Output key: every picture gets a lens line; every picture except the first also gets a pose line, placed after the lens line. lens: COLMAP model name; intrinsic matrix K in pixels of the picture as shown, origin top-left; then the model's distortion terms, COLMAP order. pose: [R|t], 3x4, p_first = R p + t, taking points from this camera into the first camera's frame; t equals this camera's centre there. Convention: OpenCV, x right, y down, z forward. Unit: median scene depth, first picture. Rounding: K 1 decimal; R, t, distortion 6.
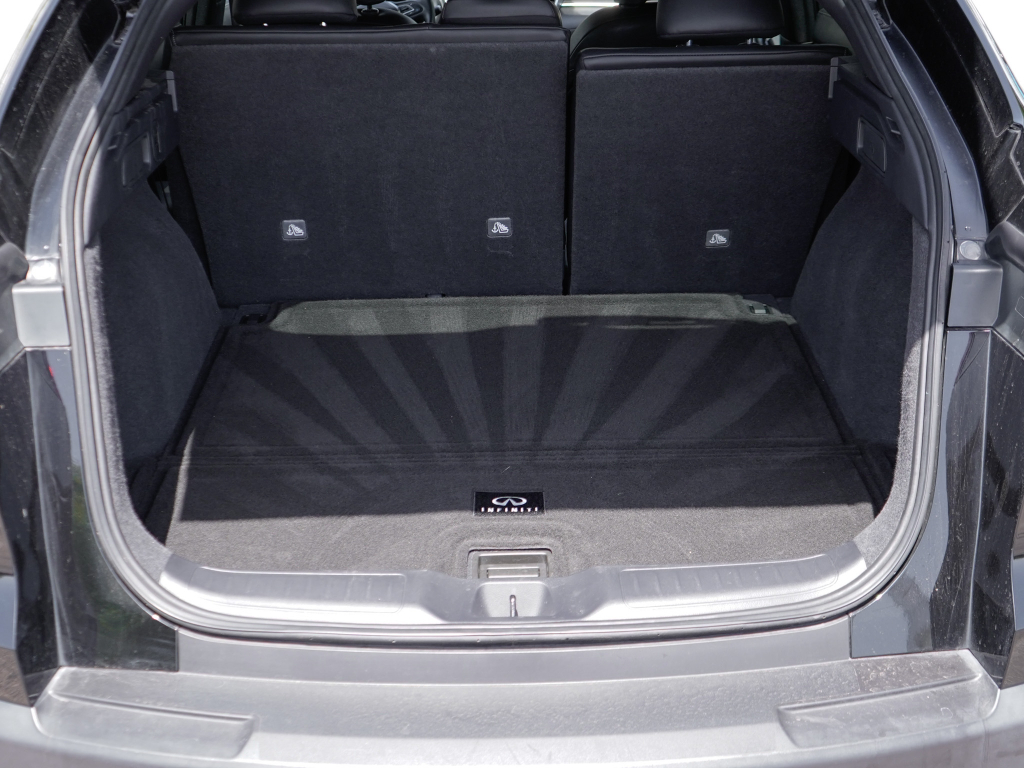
lens RADIAL K [[940.6, 0, 512.0], [0, 940.6, 384.0], [0, 0, 1]] dist [0.001666, -0.000703]
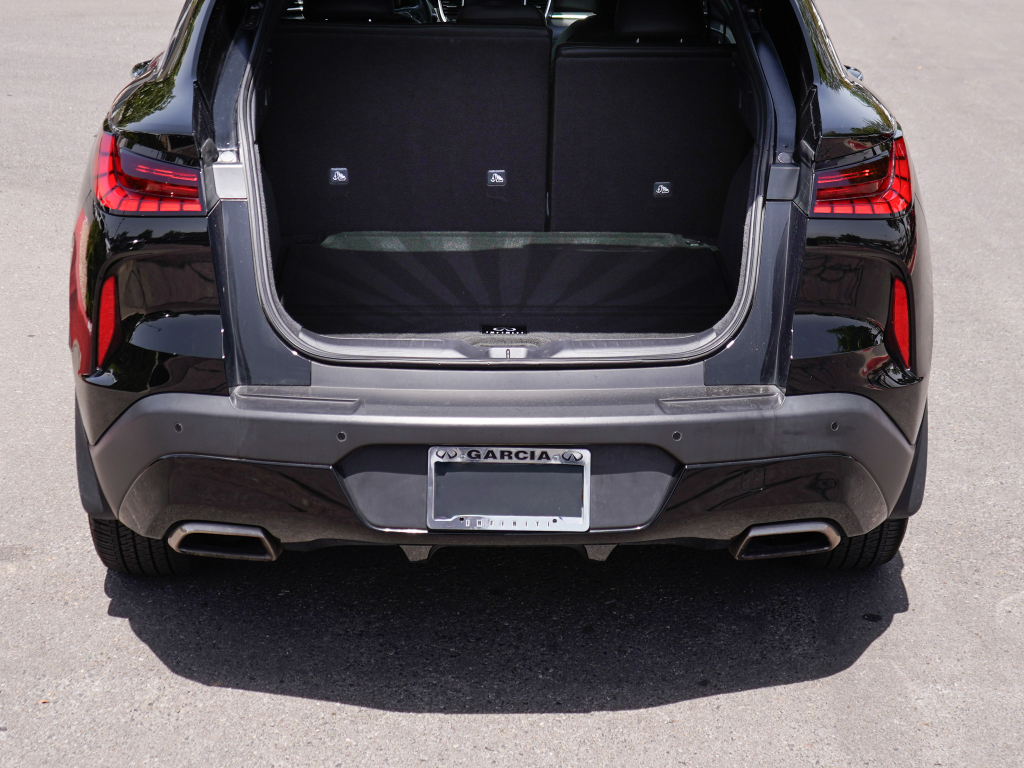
lens RADIAL K [[1084.9, 0, 512.0], [0, 1084.9, 384.0], [0, 0, 1]] dist [0.017228, 0.008801]
pose [[0.999612, 0.020599, 0.018723, -0.016534], [-0.019454, 0.998045, -0.059391, 0.243170], [-0.019910, 0.059004, 0.998059, -0.569141]]
